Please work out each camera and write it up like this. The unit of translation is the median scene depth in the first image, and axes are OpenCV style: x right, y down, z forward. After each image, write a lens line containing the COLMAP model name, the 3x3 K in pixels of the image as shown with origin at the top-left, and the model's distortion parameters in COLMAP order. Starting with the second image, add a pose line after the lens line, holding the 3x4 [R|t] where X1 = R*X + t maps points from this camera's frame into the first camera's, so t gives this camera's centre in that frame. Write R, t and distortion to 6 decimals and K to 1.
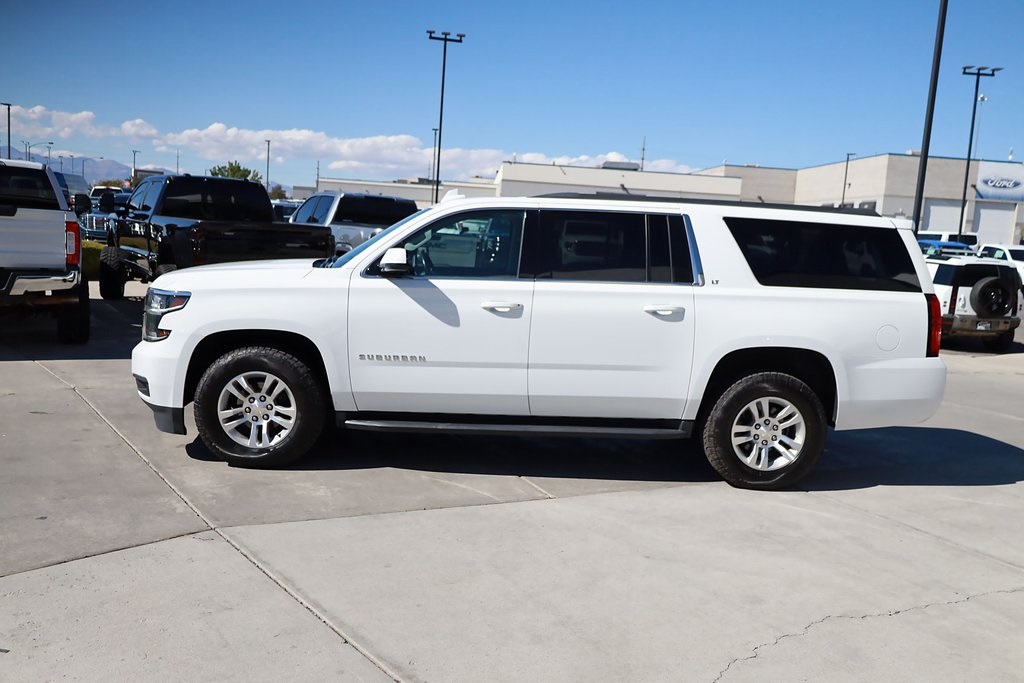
lens RADIAL K [[888.1, 0, 514.0], [0, 888.1, 338.2], [0, 0, 1]] dist [-0.003062, 0.004316]
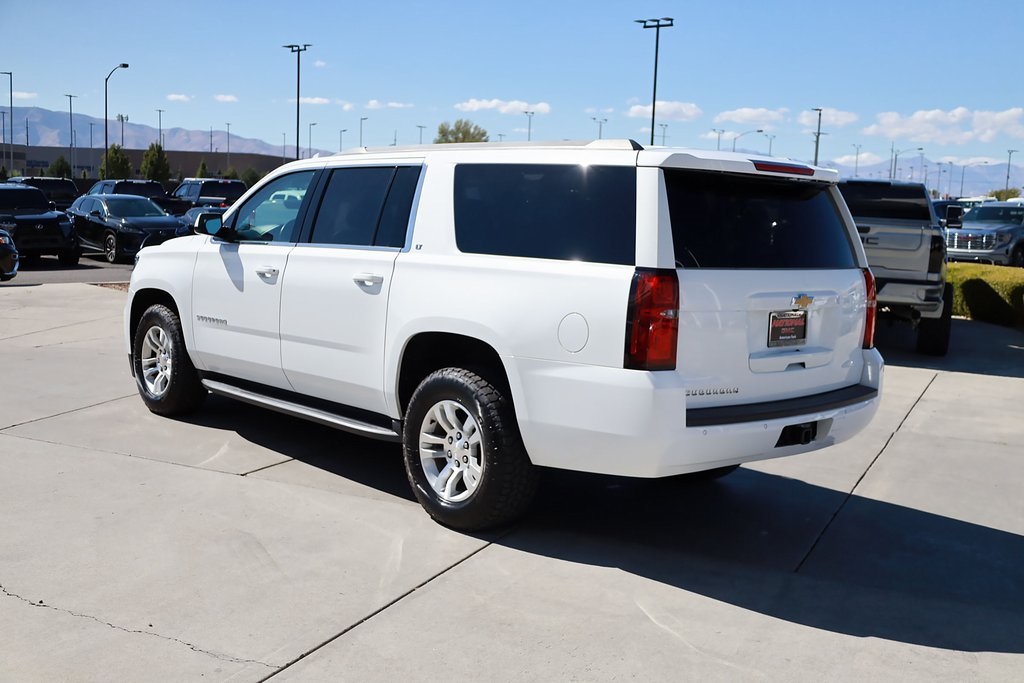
lens RADIAL K [[1097.5, 0, 509.9], [0, 1097.5, 325.5], [0, 0, 1]] dist [0.003899, 0.013662]
pose [[0.623753, 0.051860, -0.779899, 1.042233], [-0.095344, 0.995393, -0.010066, 0.008340], [0.775785, 0.080637, 0.625824, 0.462883]]
